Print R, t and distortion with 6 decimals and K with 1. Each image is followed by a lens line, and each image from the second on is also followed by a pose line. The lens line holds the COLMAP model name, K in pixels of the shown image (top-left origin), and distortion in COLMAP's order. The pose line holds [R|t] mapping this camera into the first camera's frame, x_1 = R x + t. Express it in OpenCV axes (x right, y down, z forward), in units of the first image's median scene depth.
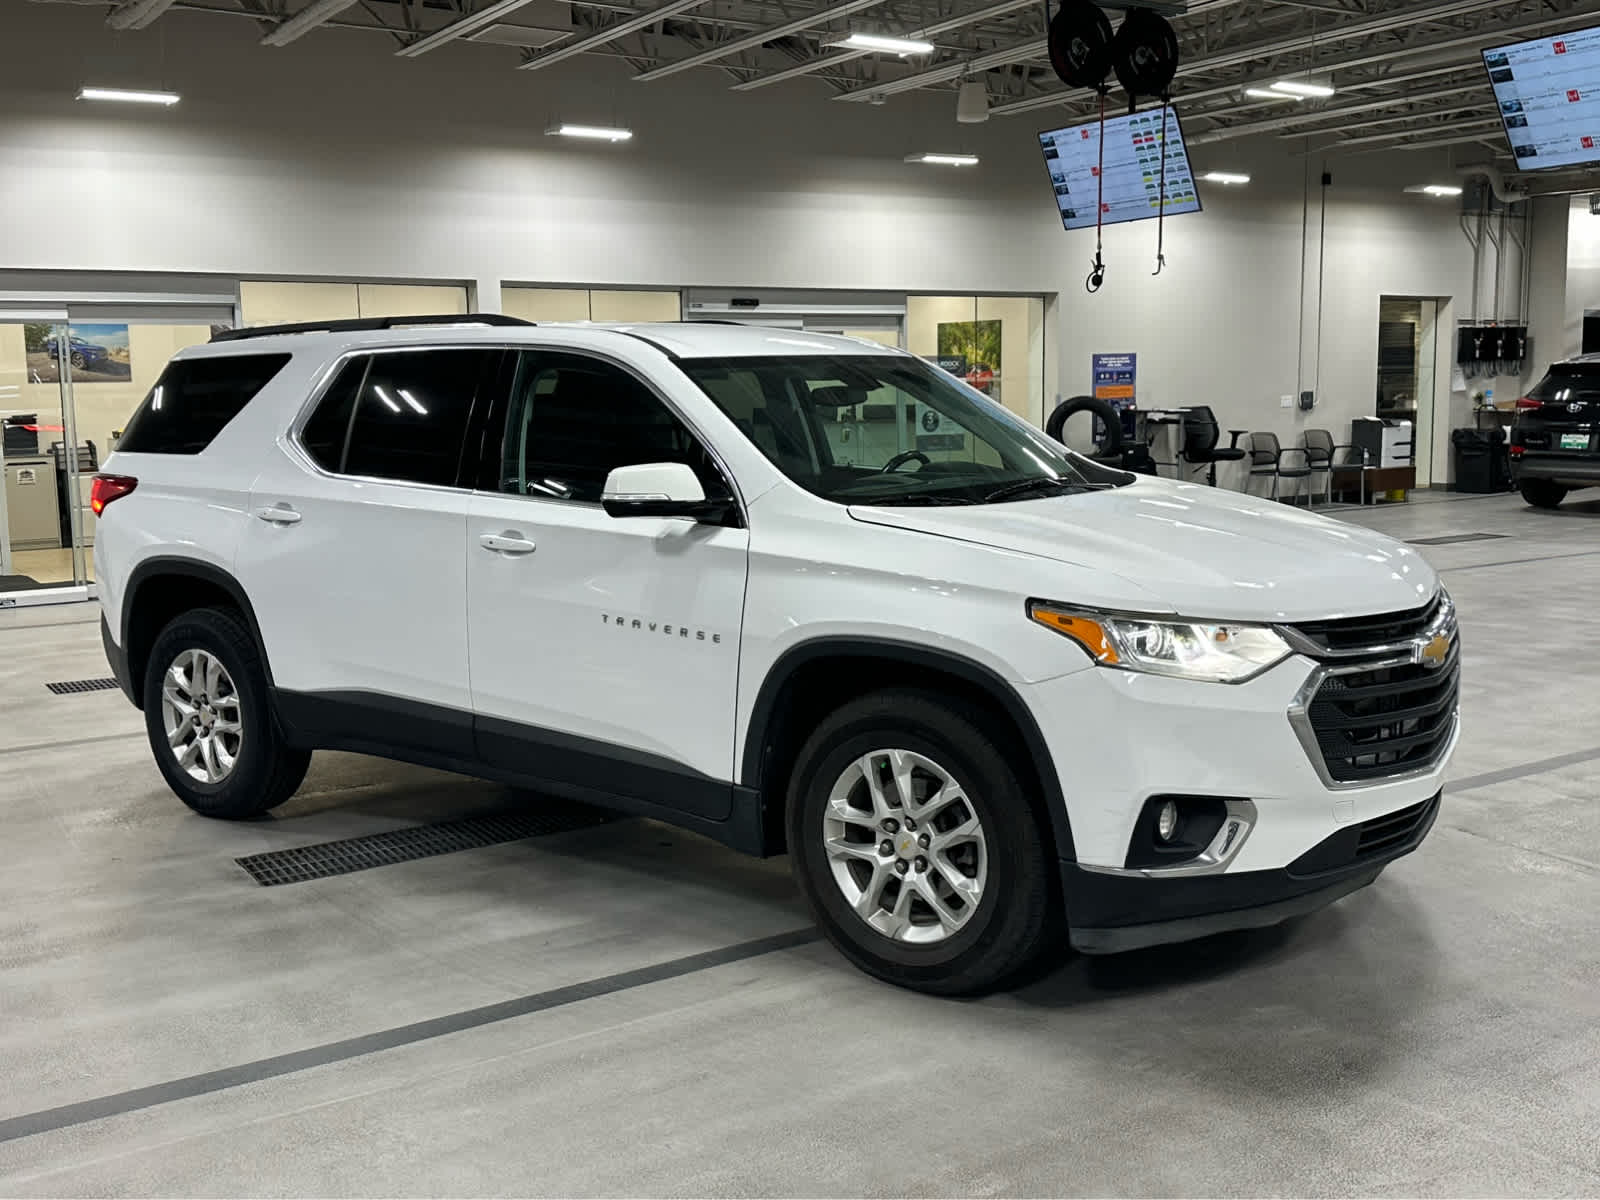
lens RADIAL K [[1611.7, 0, 793.0], [0, 1611.7, 582.3], [0, 0, 1]] dist [0.196244, -0.414616]
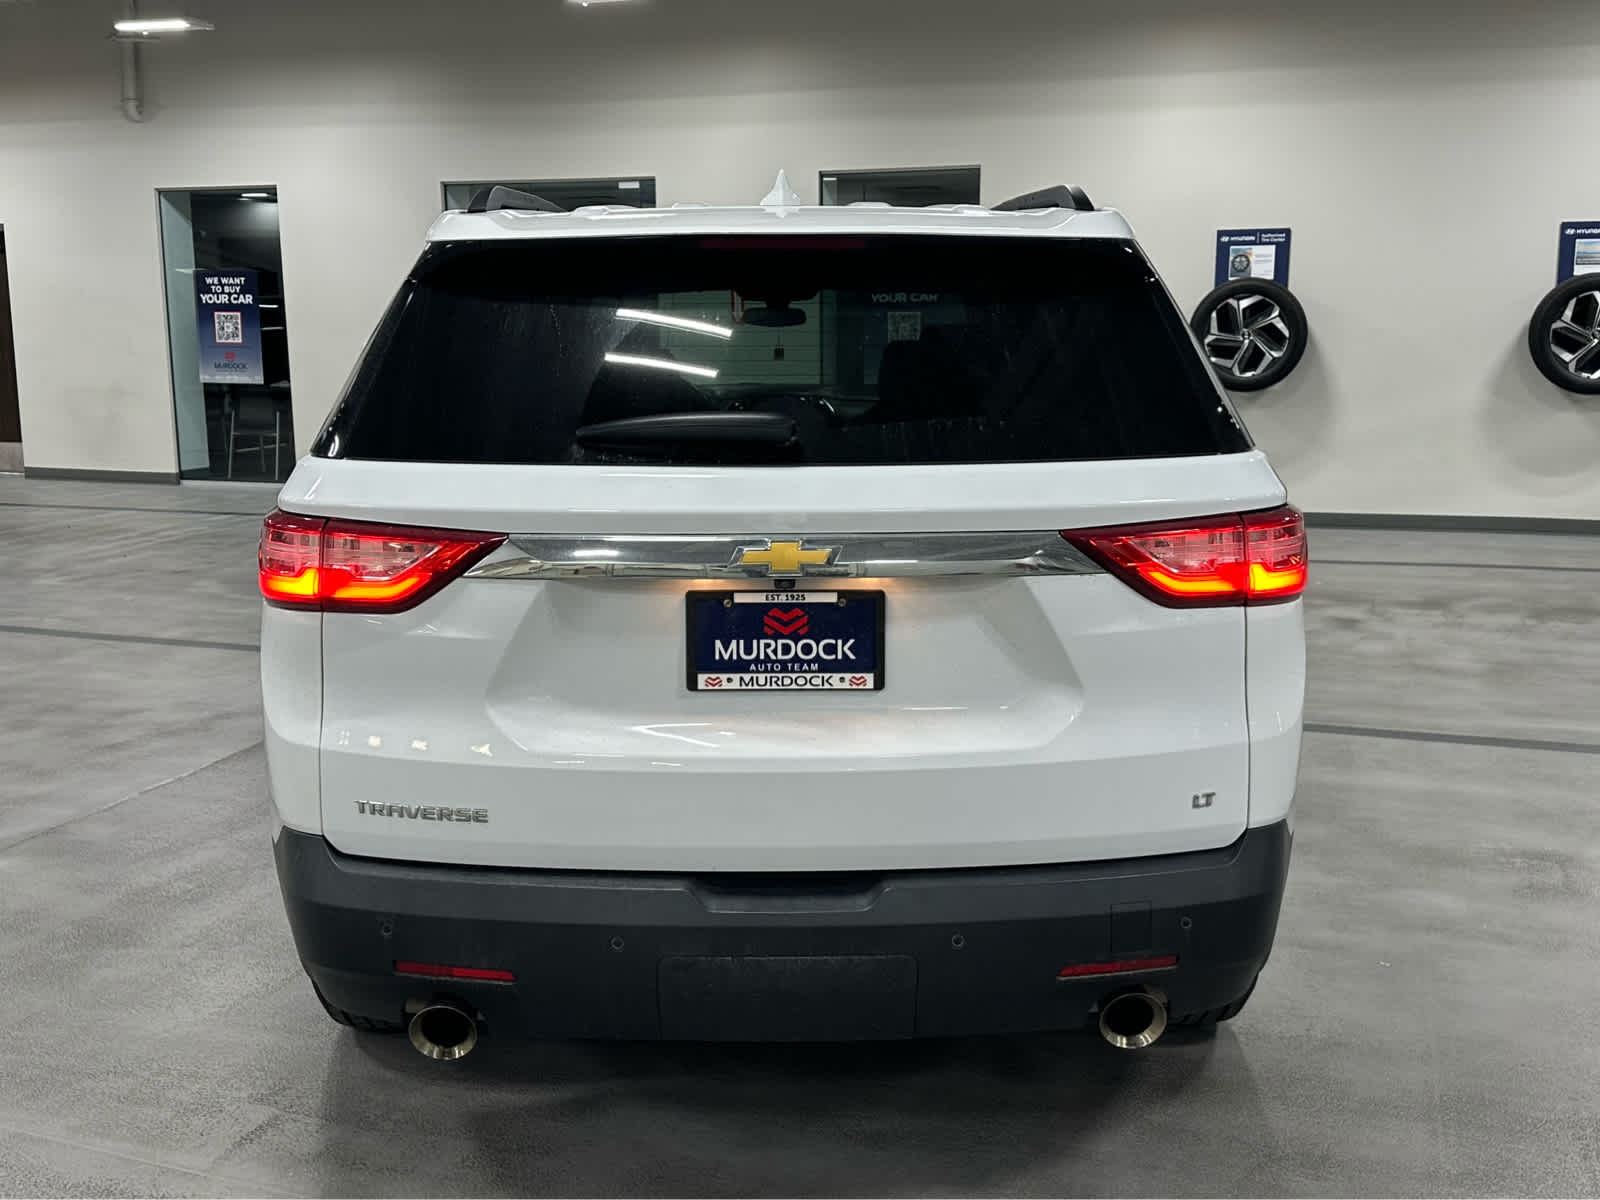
lens RADIAL K [[1611.7, 0, 793.0], [0, 1611.7, 582.3], [0, 0, 1]] dist [0.196244, -0.414616]
pose [[-0.621406, -0.114724, 0.775044, -0.958573], [0.114401, 0.965333, 0.234615, -0.226562], [-0.775091, 0.234457, -0.586739, 1.926928]]
